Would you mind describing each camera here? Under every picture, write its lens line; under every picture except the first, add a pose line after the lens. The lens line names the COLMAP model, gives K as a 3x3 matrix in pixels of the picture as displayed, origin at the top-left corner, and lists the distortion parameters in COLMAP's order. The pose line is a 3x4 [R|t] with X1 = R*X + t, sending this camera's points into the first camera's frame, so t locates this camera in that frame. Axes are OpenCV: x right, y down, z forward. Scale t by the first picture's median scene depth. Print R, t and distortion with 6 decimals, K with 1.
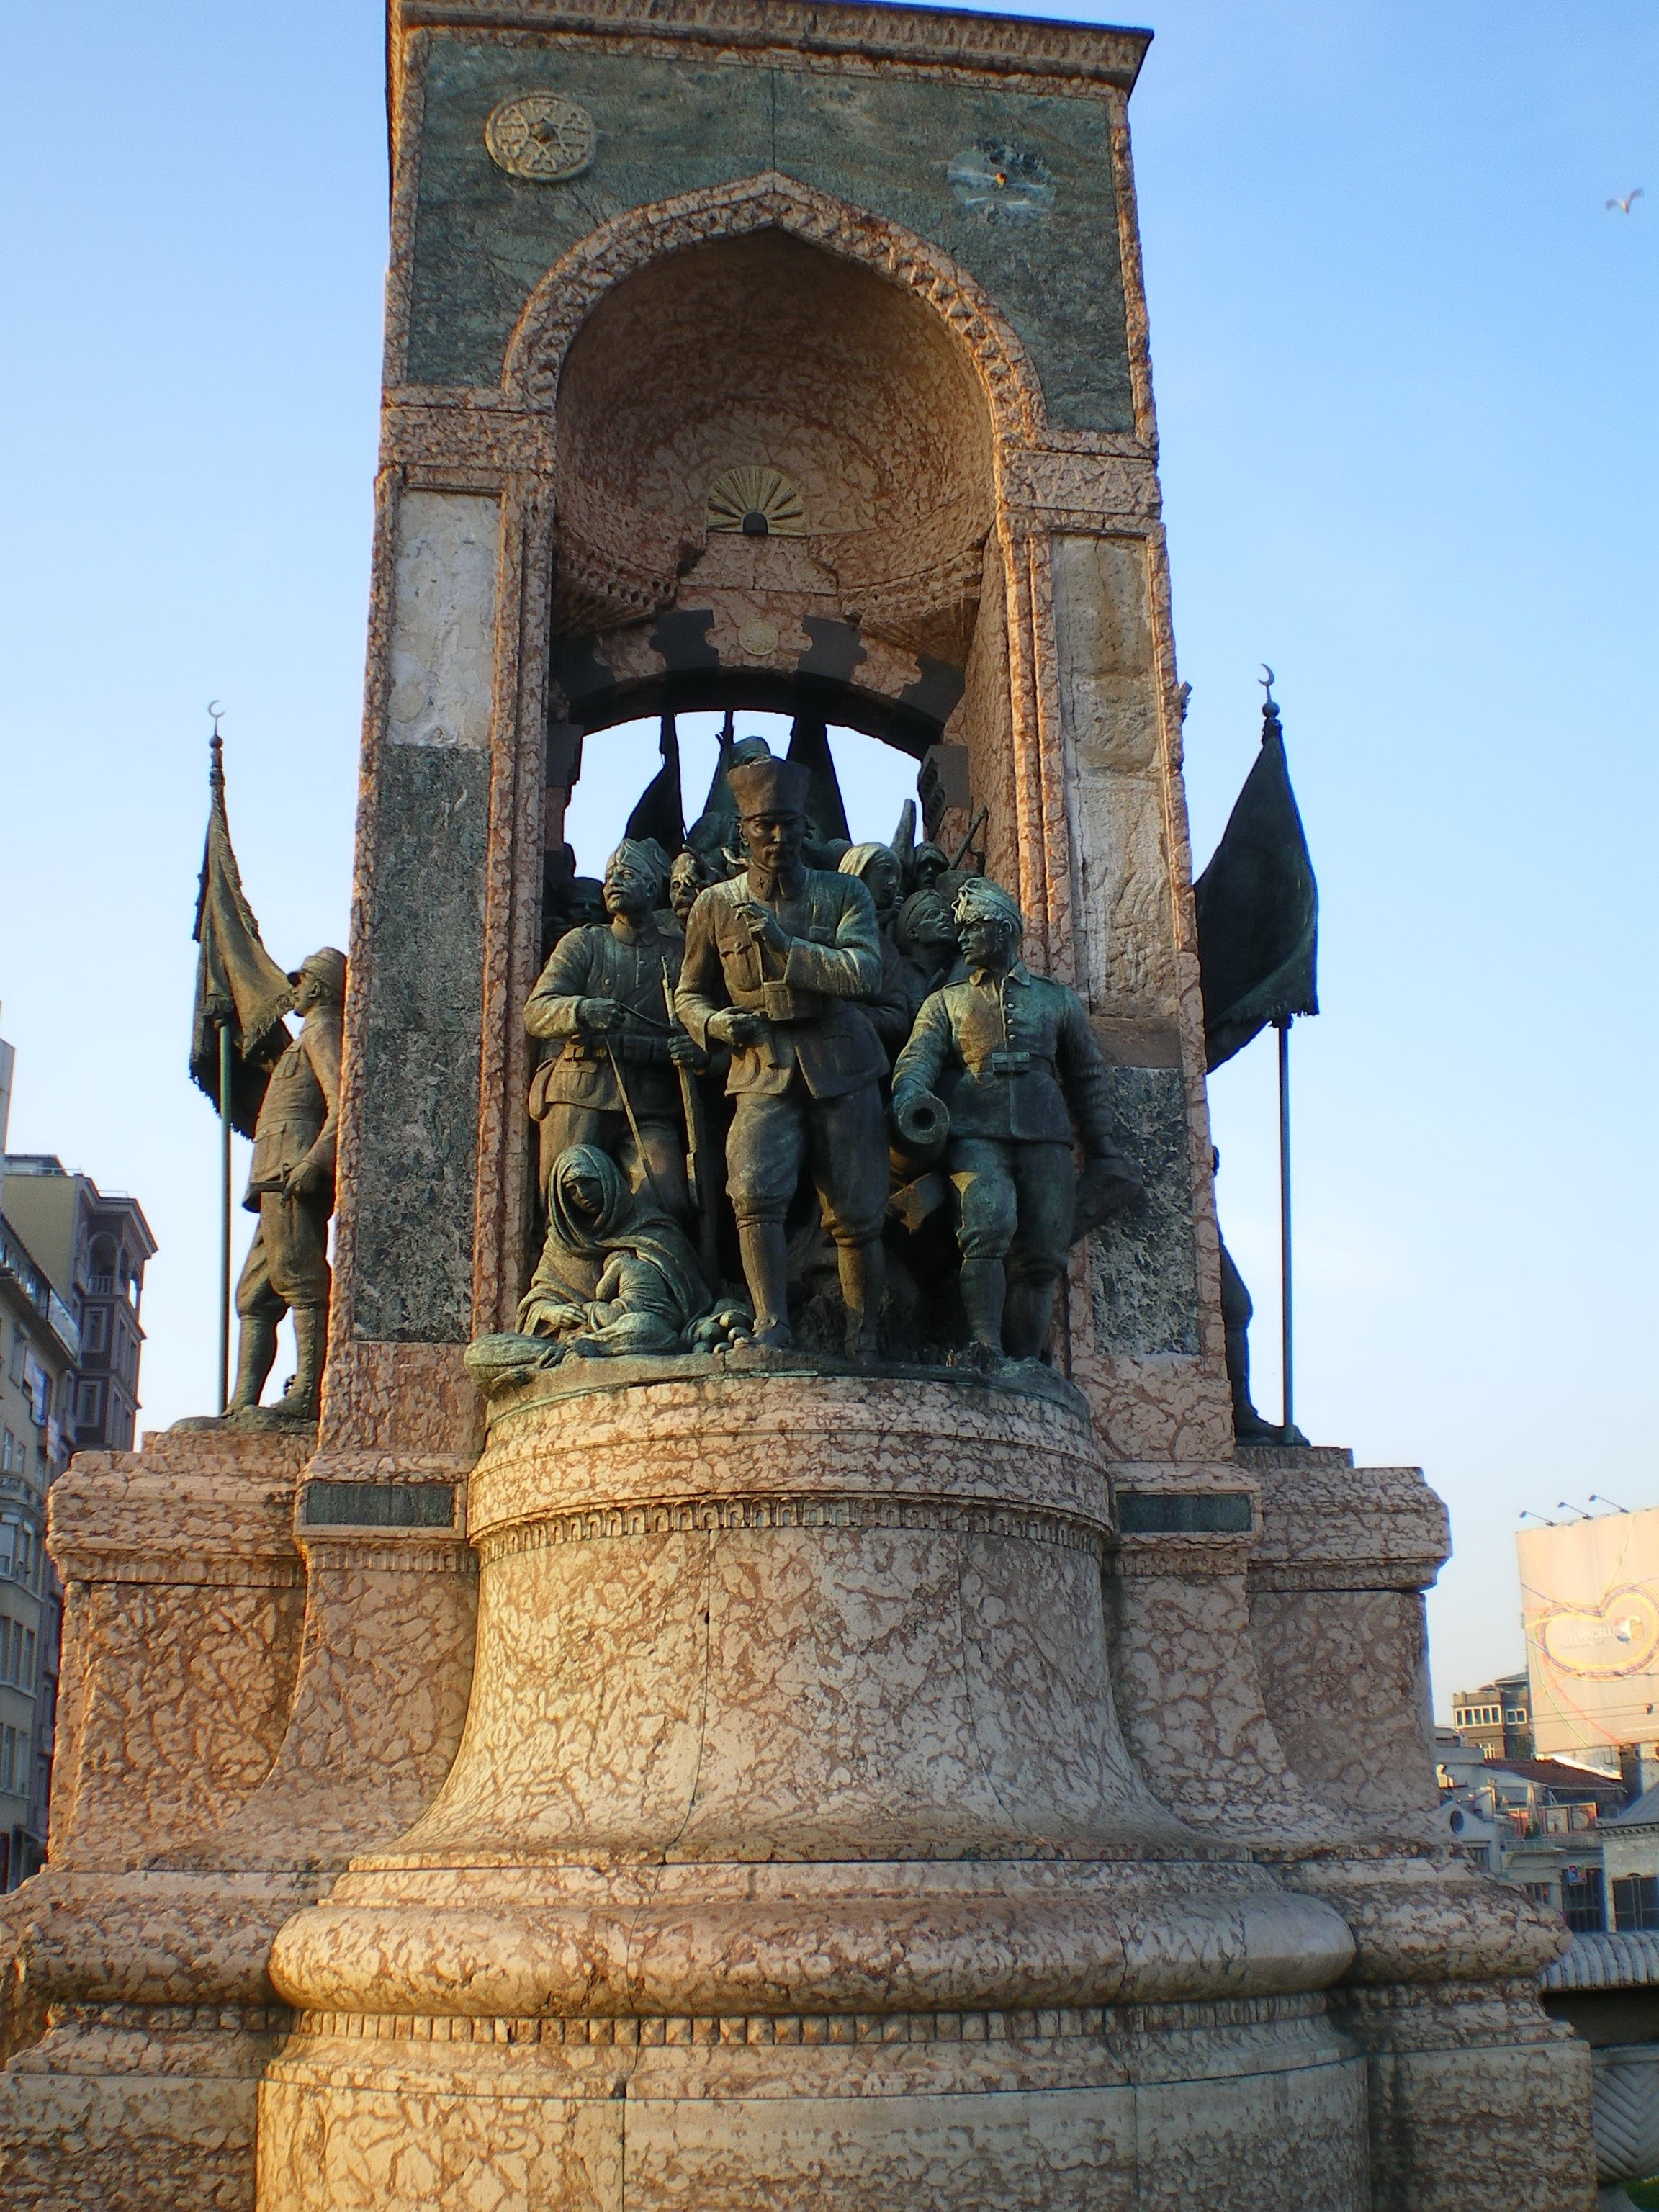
lens RADIAL K [[2452.0, 0, 829.5], [0, 2452.0, 1106.0], [0, 0, 1]] dist [-0.155975, -0.000938]
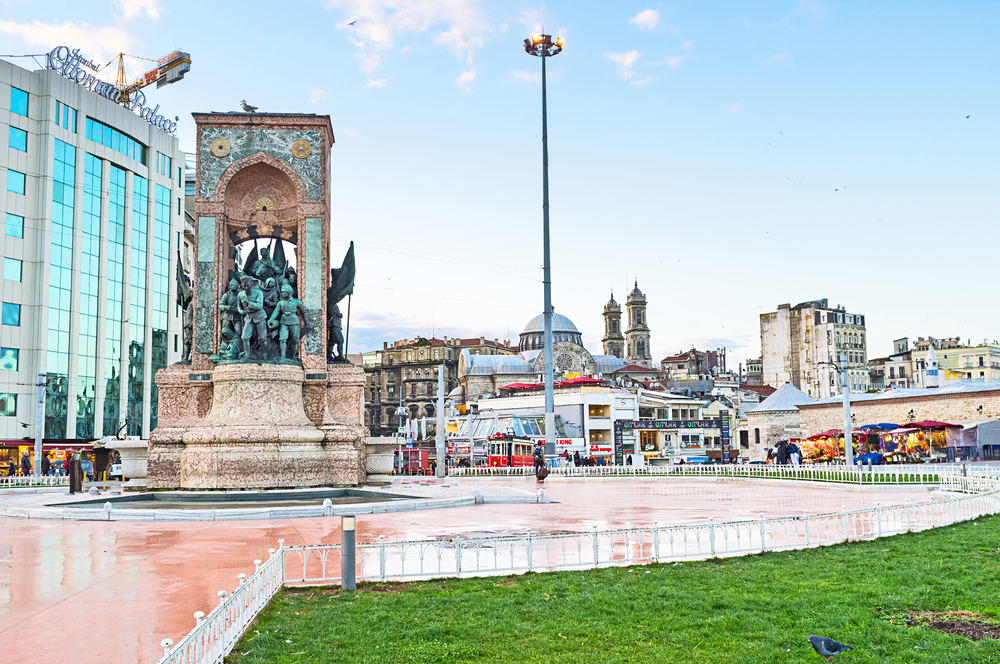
lens RADIAL K [[1013.0, 0, 500.0], [0, 1013.0, 332.0], [0, 0, 1]] dist [-0.006780, 0.002379]
pose [[0.999334, -0.004585, -0.036204, 0.816389], [0.012191, 0.977021, 0.212796, -0.598203], [0.034396, -0.213096, 0.976426, -1.884211]]
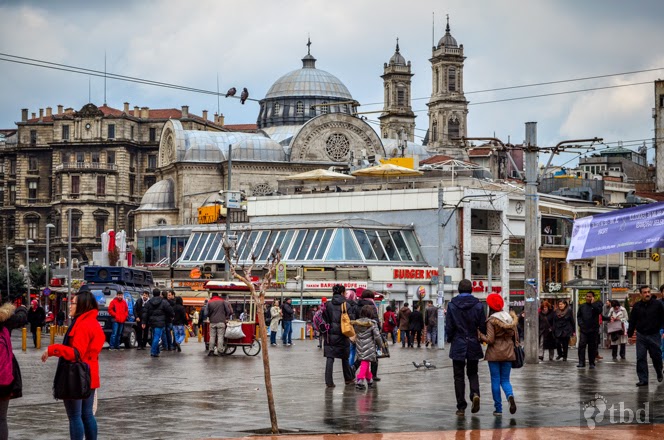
lens RADIAL K [[1289.6, 0, 332.0], [0, 1289.6, 220.0], [0, 0, 1]] dist [-0.011775, 0.090826]
pose [[0.989632, 0.023905, 0.141624, 0.568775], [-0.062299, 0.959908, 0.273306, -0.402058], [-0.129413, -0.279295, 0.951444, -1.304428]]
